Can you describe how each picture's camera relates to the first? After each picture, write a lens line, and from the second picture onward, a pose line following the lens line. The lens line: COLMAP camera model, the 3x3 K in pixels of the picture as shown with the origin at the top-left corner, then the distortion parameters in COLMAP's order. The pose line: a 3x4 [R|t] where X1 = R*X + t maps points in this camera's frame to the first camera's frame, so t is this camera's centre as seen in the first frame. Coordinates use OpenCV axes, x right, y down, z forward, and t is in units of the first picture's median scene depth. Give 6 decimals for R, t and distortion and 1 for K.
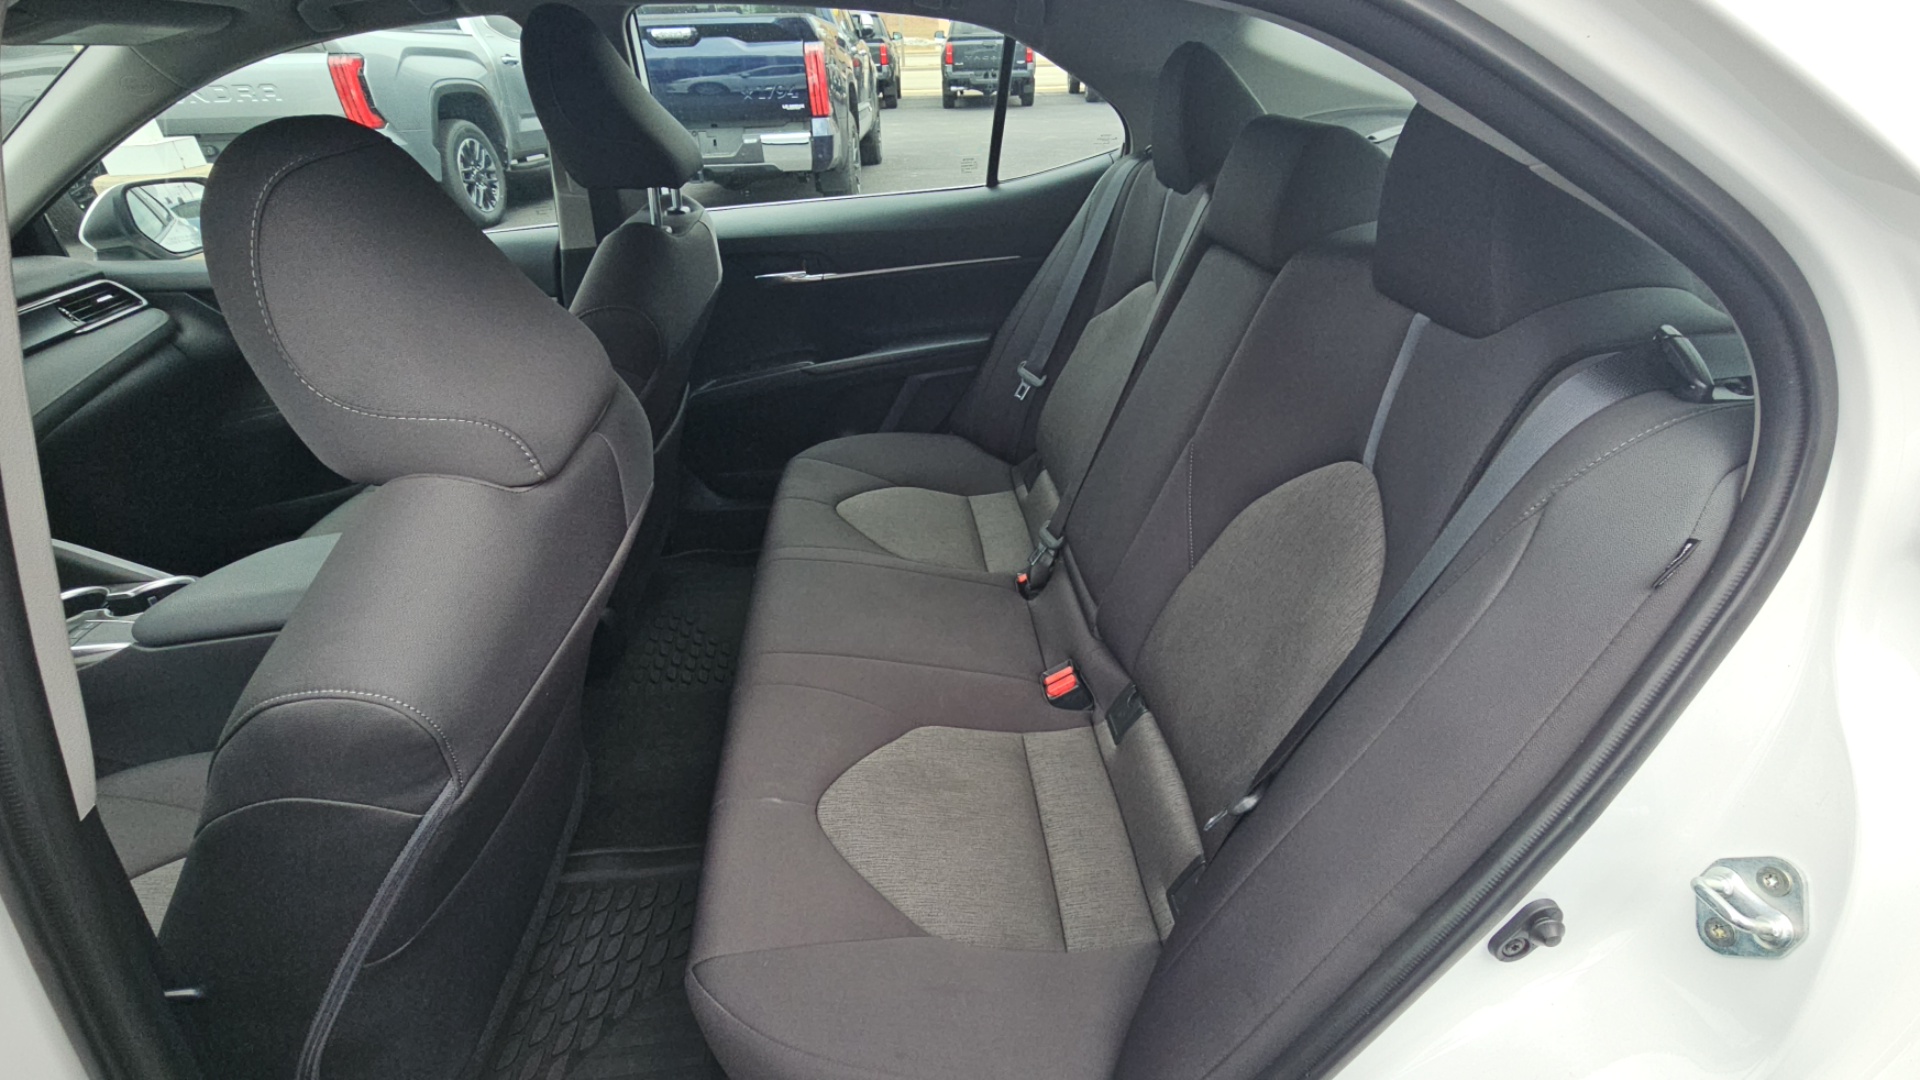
lens RADIAL K [[859.4, 0, 978.4], [0, 859.4, 541.7], [0, 0, 1]] dist [0.010995, -0.008140]
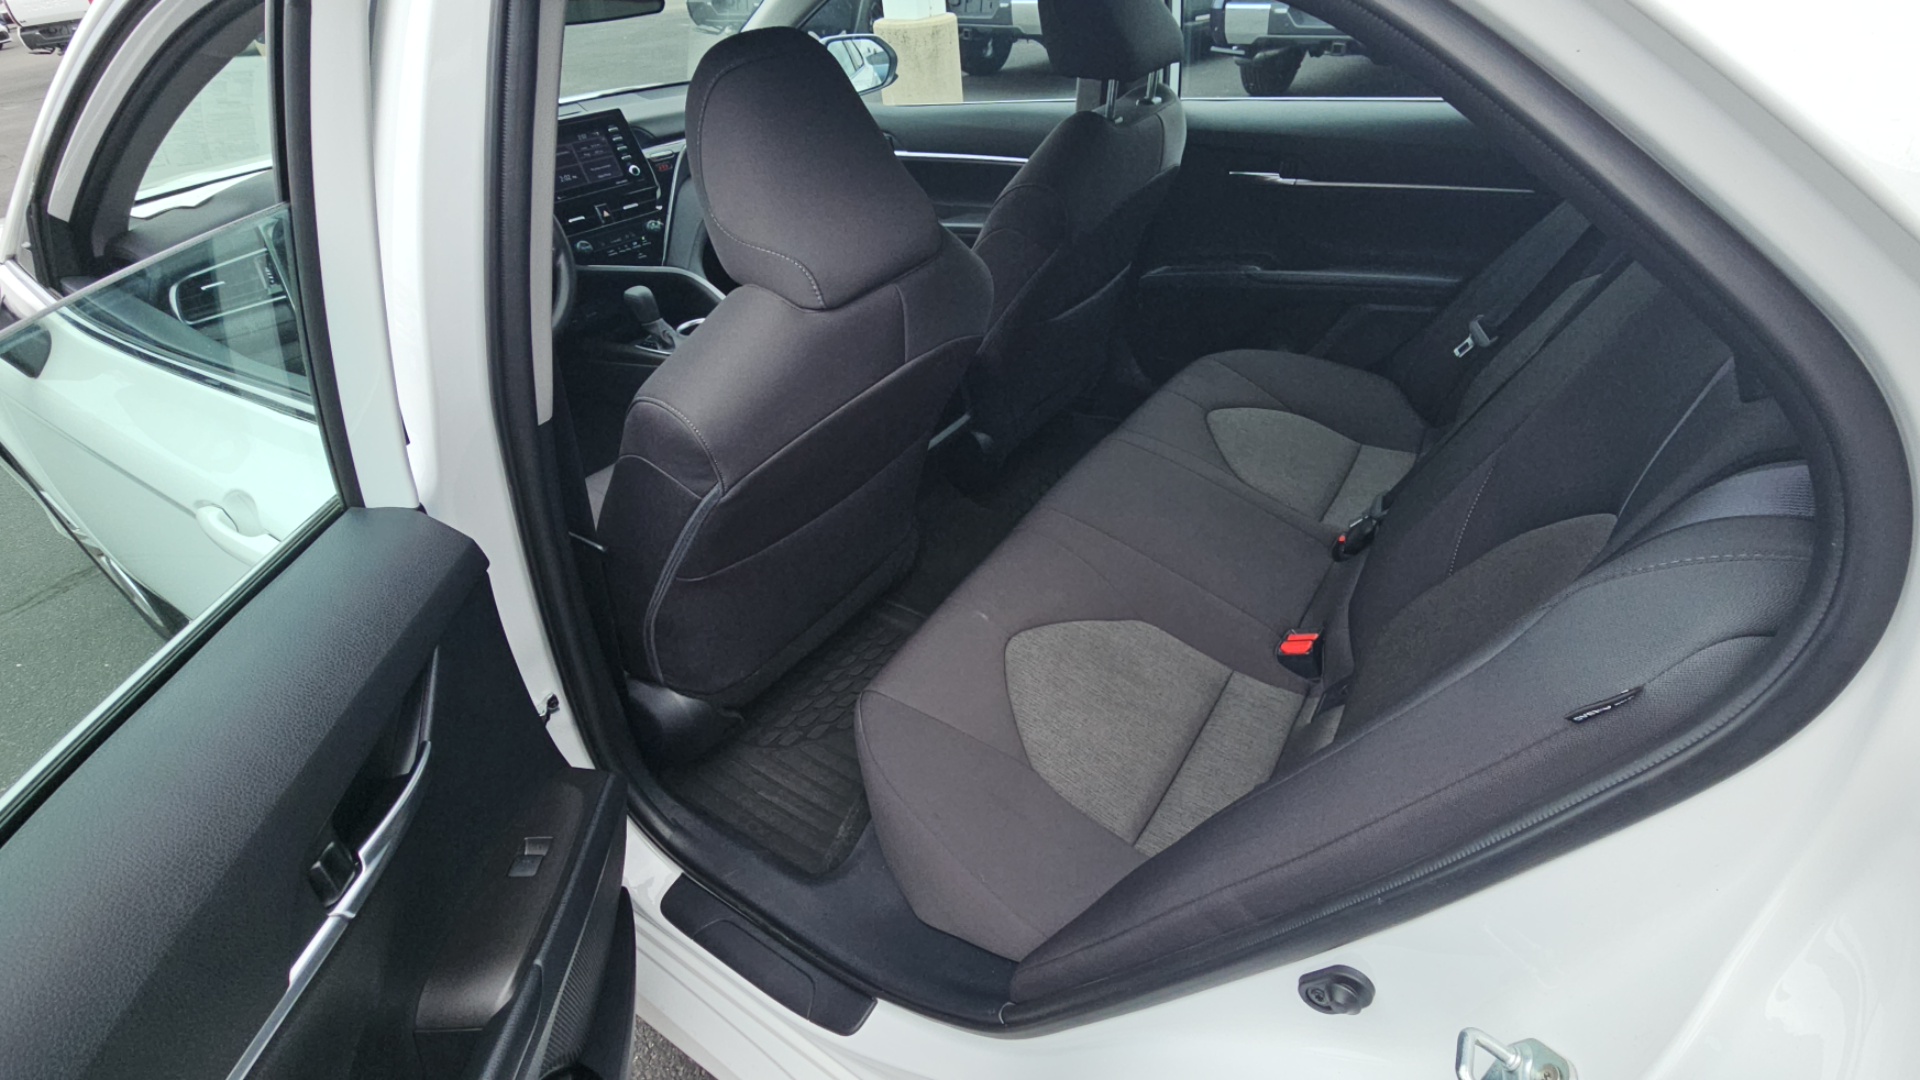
lens RADIAL K [[859.4, 0, 978.4], [0, 859.4, 541.7], [0, 0, 1]] dist [0.010995, -0.008140]
pose [[0.770669, 0.365189, -0.522213, 0.243216], [-0.295884, 0.930872, 0.214311, -0.040020], [0.564377, -0.010649, 0.825448, -0.010061]]
